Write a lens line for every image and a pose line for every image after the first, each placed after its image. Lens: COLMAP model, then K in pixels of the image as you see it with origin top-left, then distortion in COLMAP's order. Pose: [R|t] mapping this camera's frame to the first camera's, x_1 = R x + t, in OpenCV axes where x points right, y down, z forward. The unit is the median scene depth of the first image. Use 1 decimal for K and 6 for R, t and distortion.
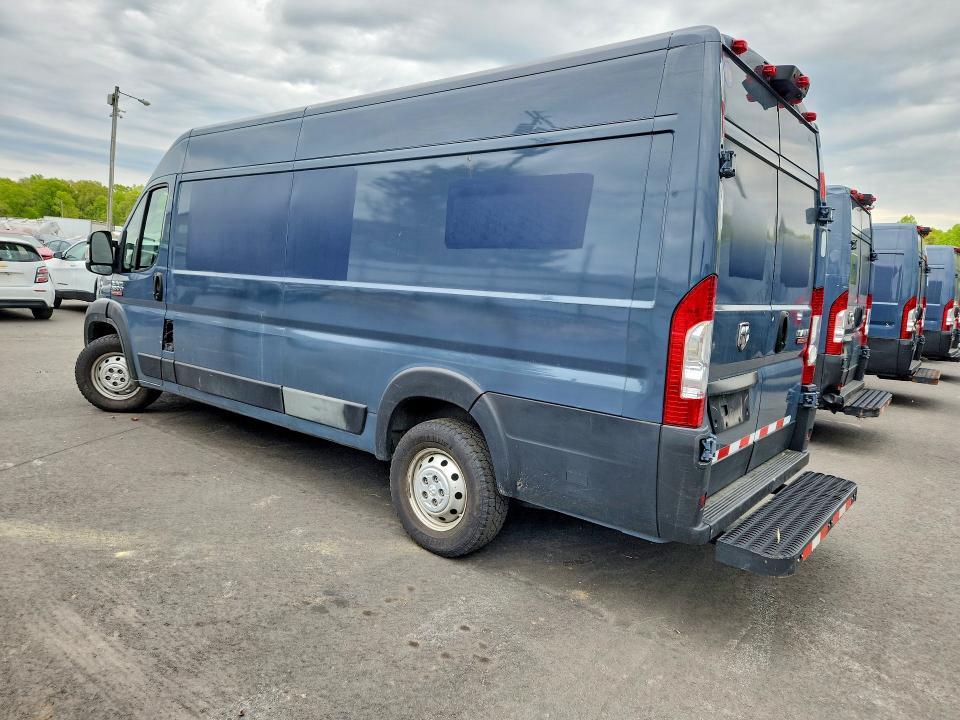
lens RADIAL K [[654.3, 0, 484.6], [0, 654.3, 351.8], [0, 0, 1]] dist [0.026103, -0.002732]
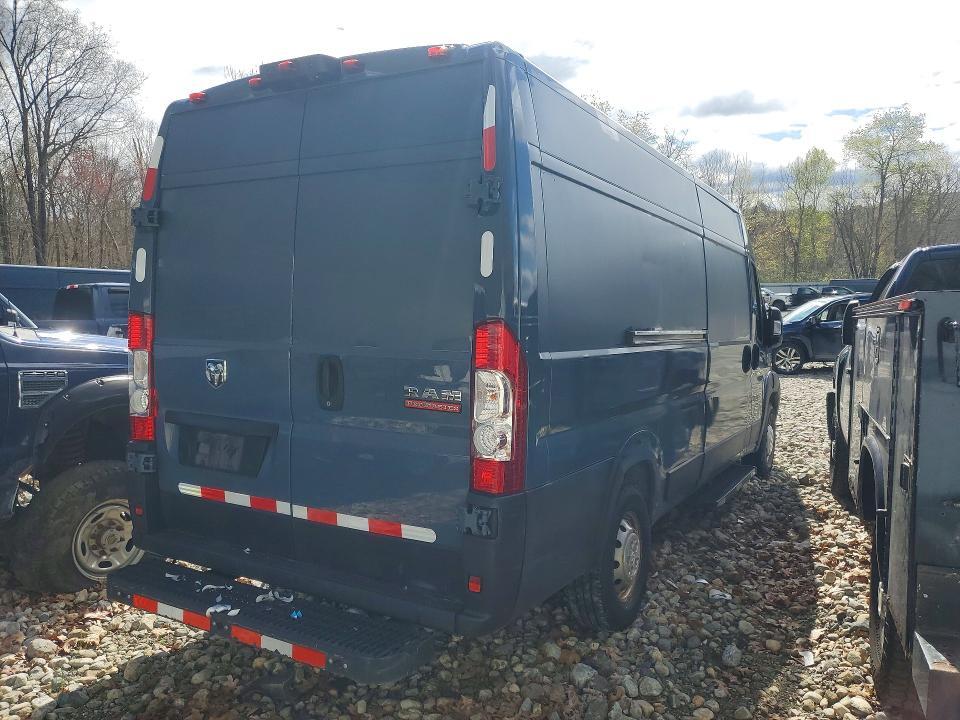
lens RADIAL K [[670.2, 0, 498.2], [0, 670.2, 361.1], [0, 0, 1]] dist [0.033638, -0.005363]
pose [[0.187887, 0.005005, -0.982178, 1.275001], [-0.116804, 0.993005, -0.017284, -0.064545], [0.975221, 0.117969, 0.187157, 1.082701]]
